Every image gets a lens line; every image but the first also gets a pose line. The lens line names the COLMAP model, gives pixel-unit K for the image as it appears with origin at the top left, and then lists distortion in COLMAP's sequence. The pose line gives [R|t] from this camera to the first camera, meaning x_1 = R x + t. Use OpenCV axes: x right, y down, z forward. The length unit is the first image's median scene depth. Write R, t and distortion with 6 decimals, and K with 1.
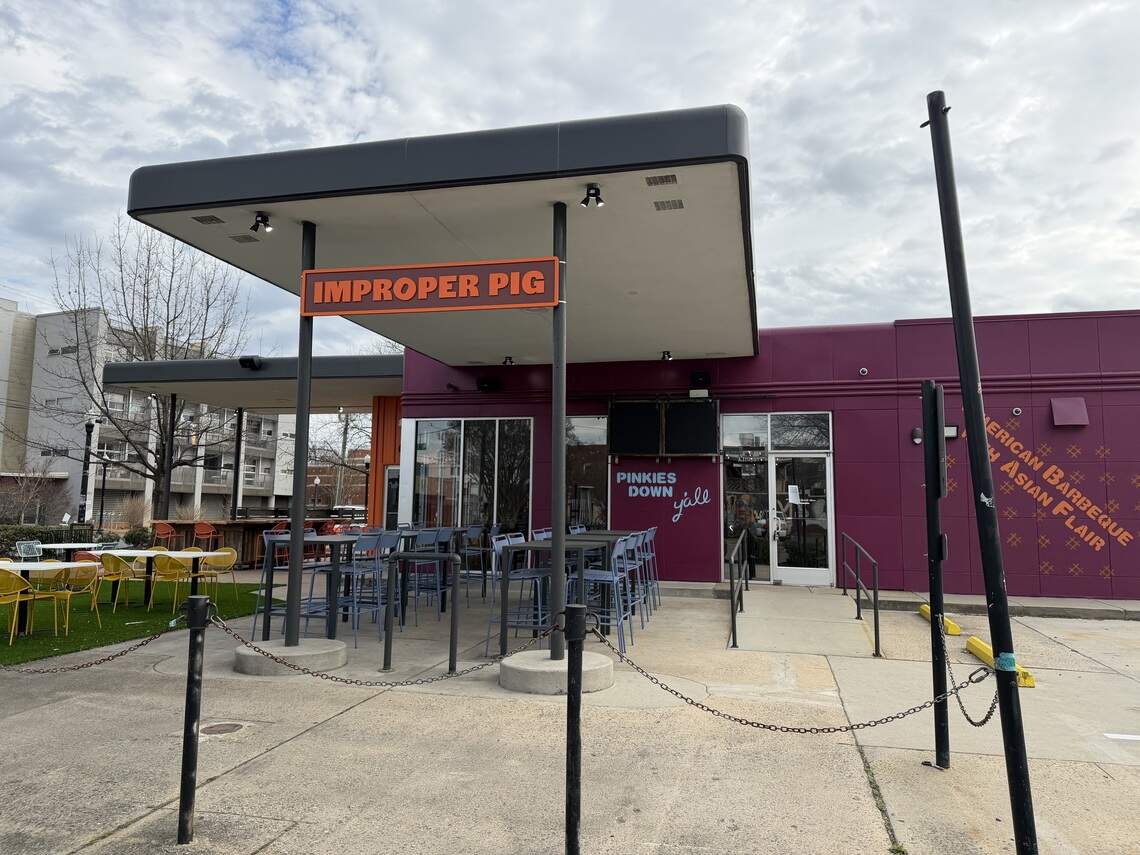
lens RADIAL K [[804.0, 0, 570.0], [0, 804.0, 427.5], [0, 0, 1]] dist [0.086624, 0.000604]
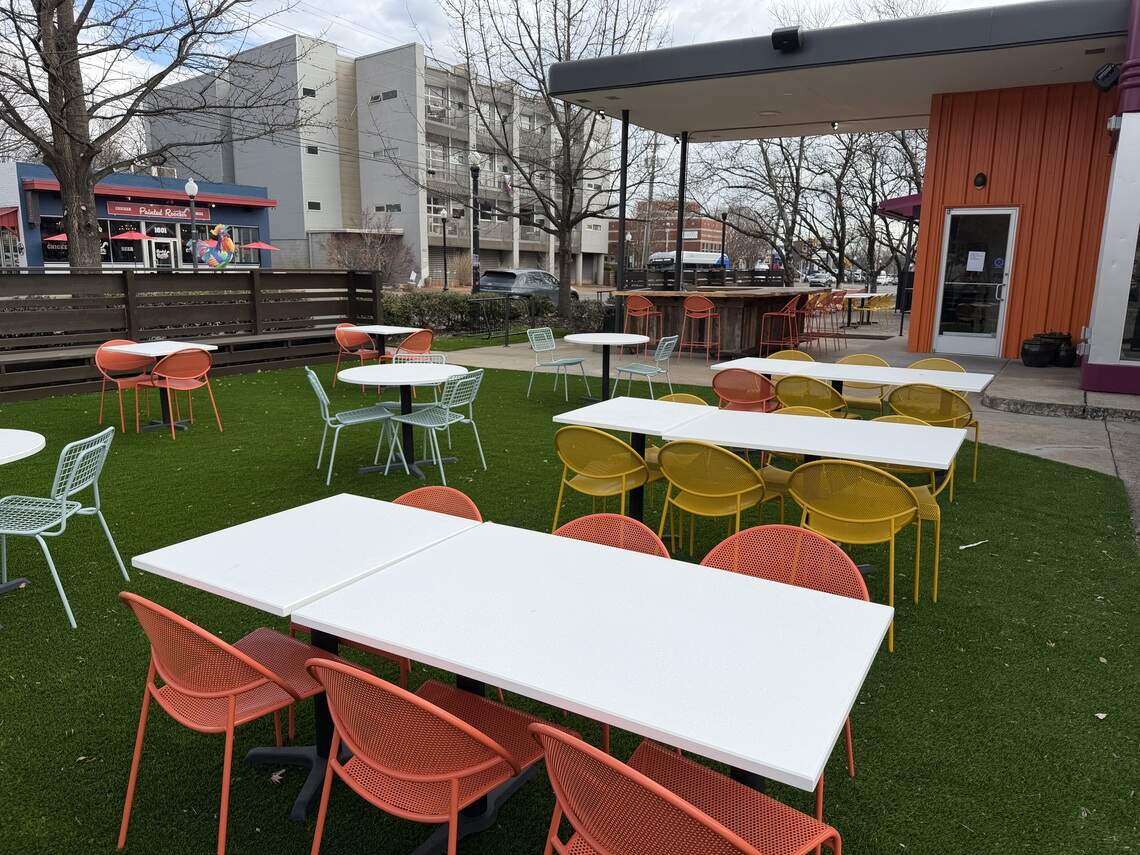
lens RADIAL K [[805.5, 0, 570.0], [0, 805.5, 427.5], [0, 0, 1]] dist [0.037098, 0.000031]
pose [[0.957895, 0.057879, -0.281224, -0.128463], [0.027411, 0.956562, 0.290237, 0.006557], [0.285807, -0.285725, 0.914700, 0.105574]]
